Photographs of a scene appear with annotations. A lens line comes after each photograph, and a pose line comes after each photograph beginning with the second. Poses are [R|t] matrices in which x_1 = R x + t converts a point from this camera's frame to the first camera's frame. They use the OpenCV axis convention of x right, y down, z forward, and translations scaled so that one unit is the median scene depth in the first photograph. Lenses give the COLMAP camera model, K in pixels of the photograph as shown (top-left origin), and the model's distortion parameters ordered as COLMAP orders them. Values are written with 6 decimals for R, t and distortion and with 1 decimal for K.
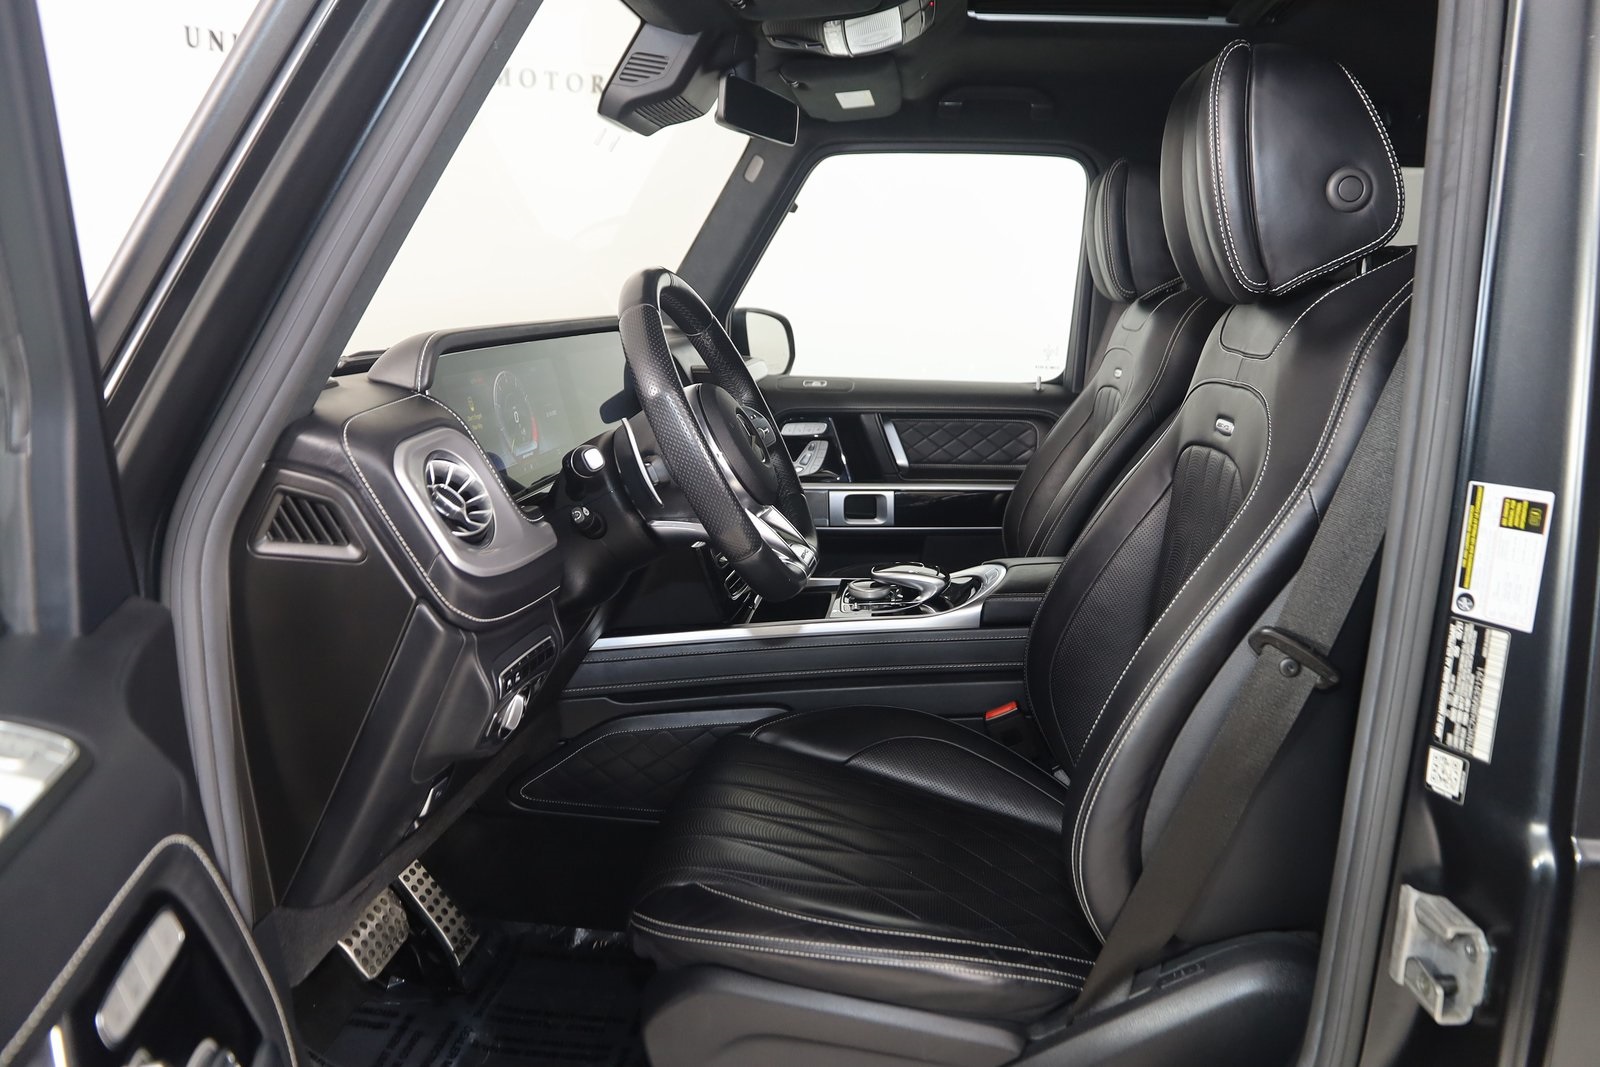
lens RADIAL K [[1087.4, 0, 809.1], [0, 1087.4, 515.7], [0, 0, 1]] dist [-0.119264, 0.072322]
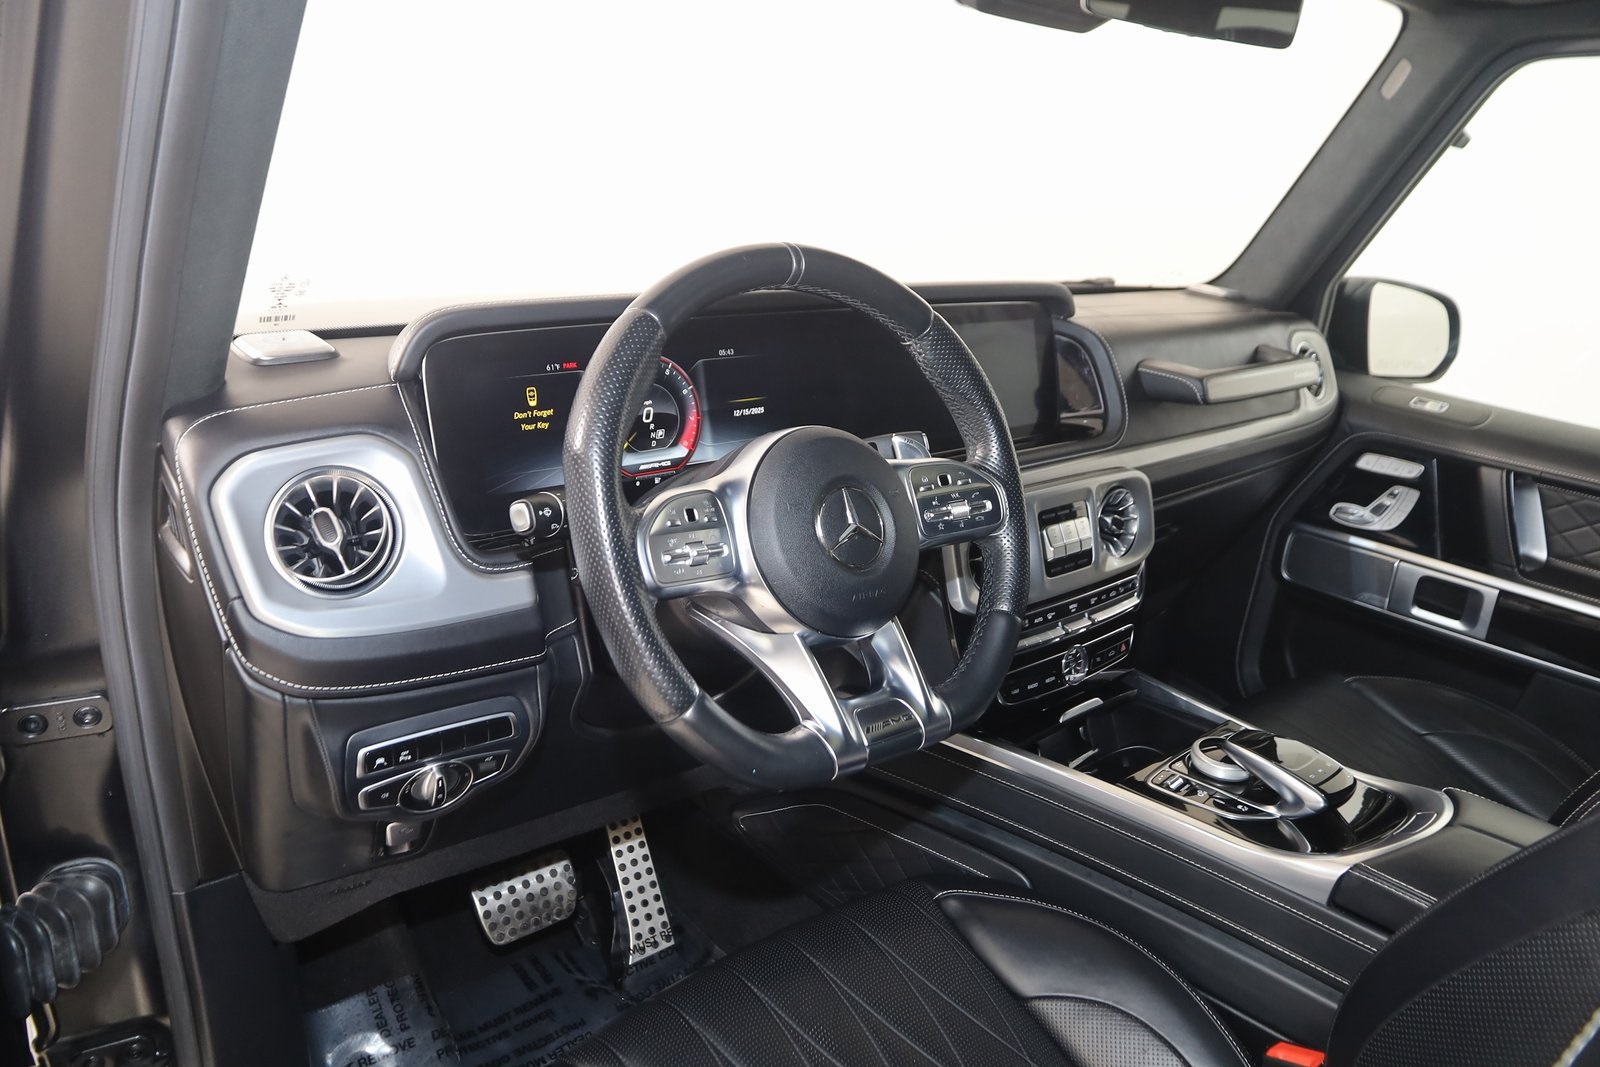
lens RADIAL K [[1087.4, 0, 809.1], [0, 1087.4, 515.7], [0, 0, 1]] dist [-0.119264, 0.072322]
pose [[0.721048, 0.267331, -0.639237, 0.169608], [-0.202678, 0.963597, 0.174362, -0.092327], [0.662579, 0.003836, 0.748982, 0.250295]]
